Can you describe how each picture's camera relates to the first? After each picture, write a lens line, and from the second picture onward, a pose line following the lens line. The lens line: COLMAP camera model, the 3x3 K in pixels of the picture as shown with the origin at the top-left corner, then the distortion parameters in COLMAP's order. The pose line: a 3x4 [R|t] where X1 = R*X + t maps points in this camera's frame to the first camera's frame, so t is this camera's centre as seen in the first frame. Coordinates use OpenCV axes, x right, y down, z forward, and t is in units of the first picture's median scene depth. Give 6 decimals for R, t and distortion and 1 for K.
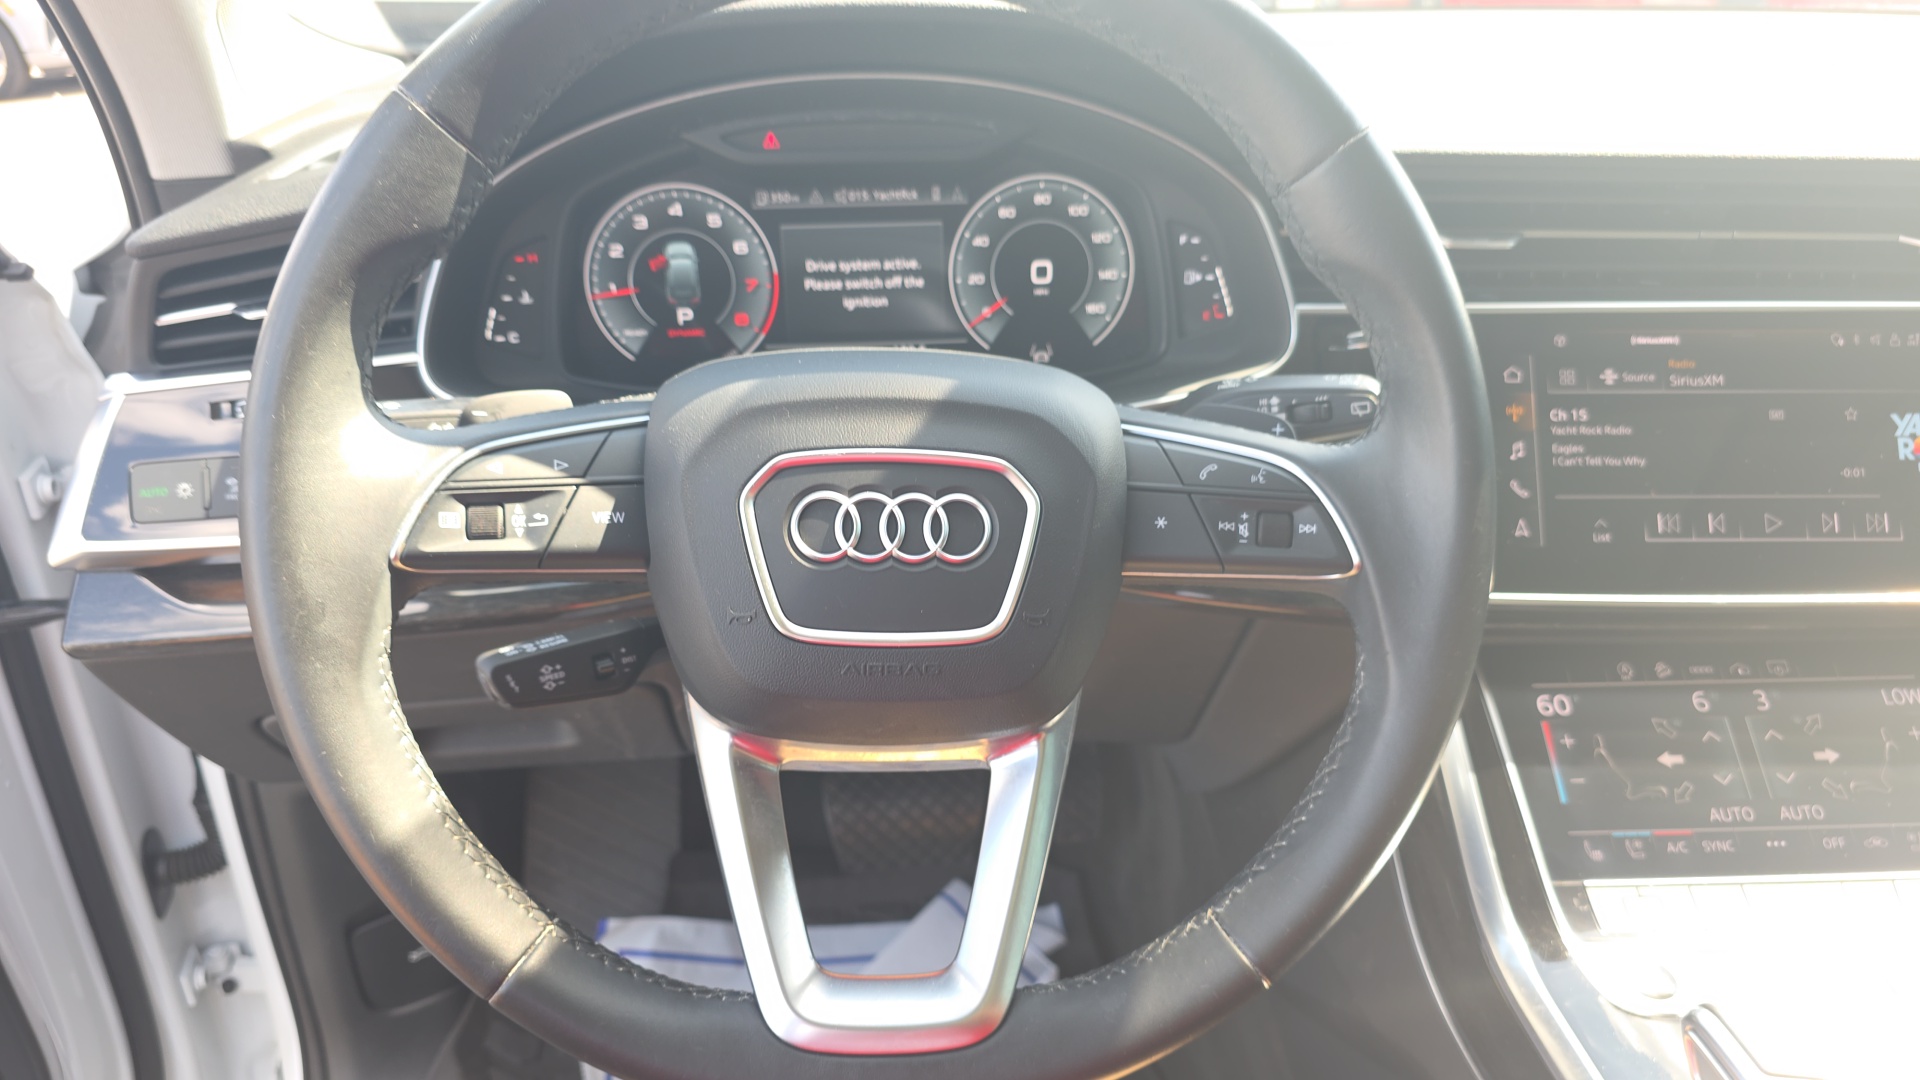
lens RADIAL K [[1326.1, 0, 953.7], [0, 1326.1, 556.3], [0, 0, 1]] dist [0.047036, -0.073346]
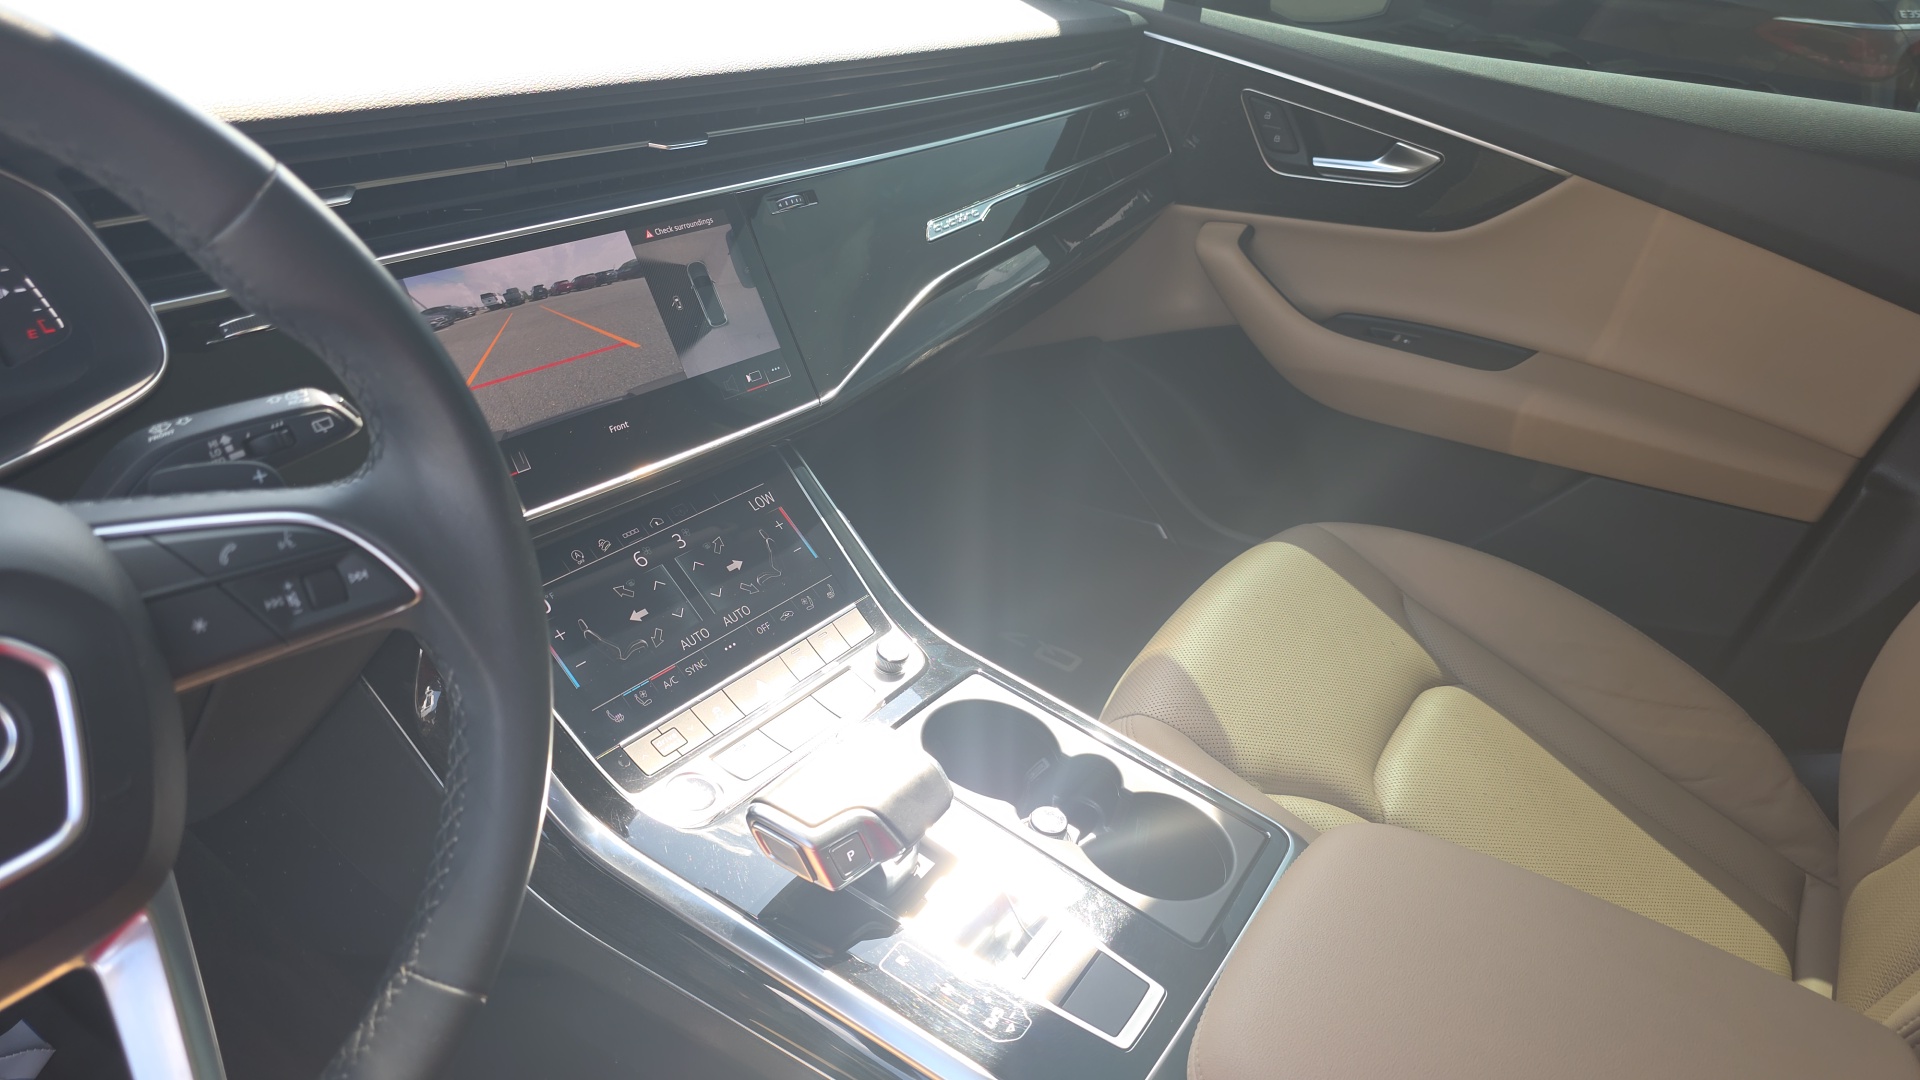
lens RADIAL K [[1306.4, 0, 965.6], [0, 1306.4, 541.4], [0, 0, 1]] dist [0.046901, -0.069648]
pose [[0.606037, -0.341280, 0.718503, -0.099398], [0.257696, 0.938804, 0.228561, -0.099113], [-0.752537, 0.046639, 0.656896, 0.014101]]
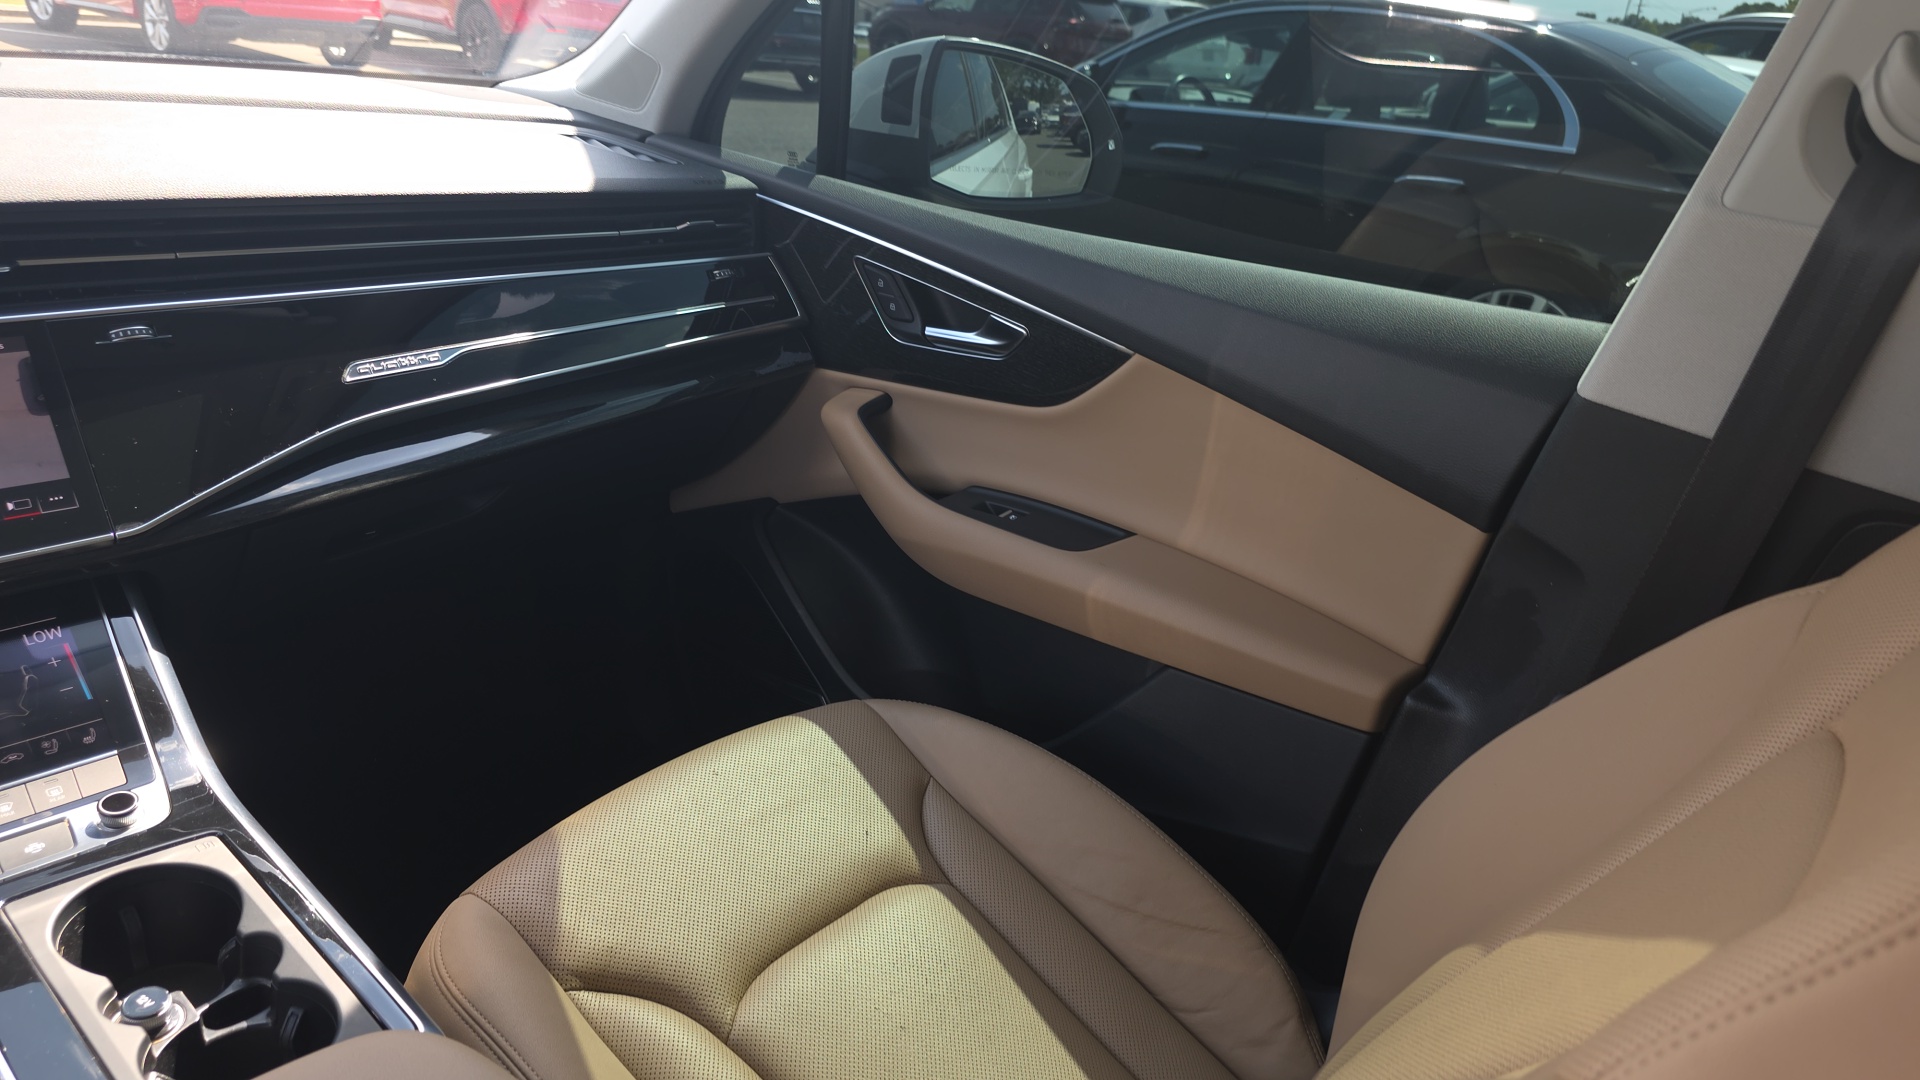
lens RADIAL K [[1294.8, 0, 997.4], [0, 1294.8, 567.7], [0, 0, 1]] dist [0.033491, -0.043085]
pose [[0.673912, -0.225847, 0.703446, 0.476305], [0.214977, 0.970876, 0.105757, 0.107366], [-0.706844, 0.079954, 0.702837, -0.488165]]
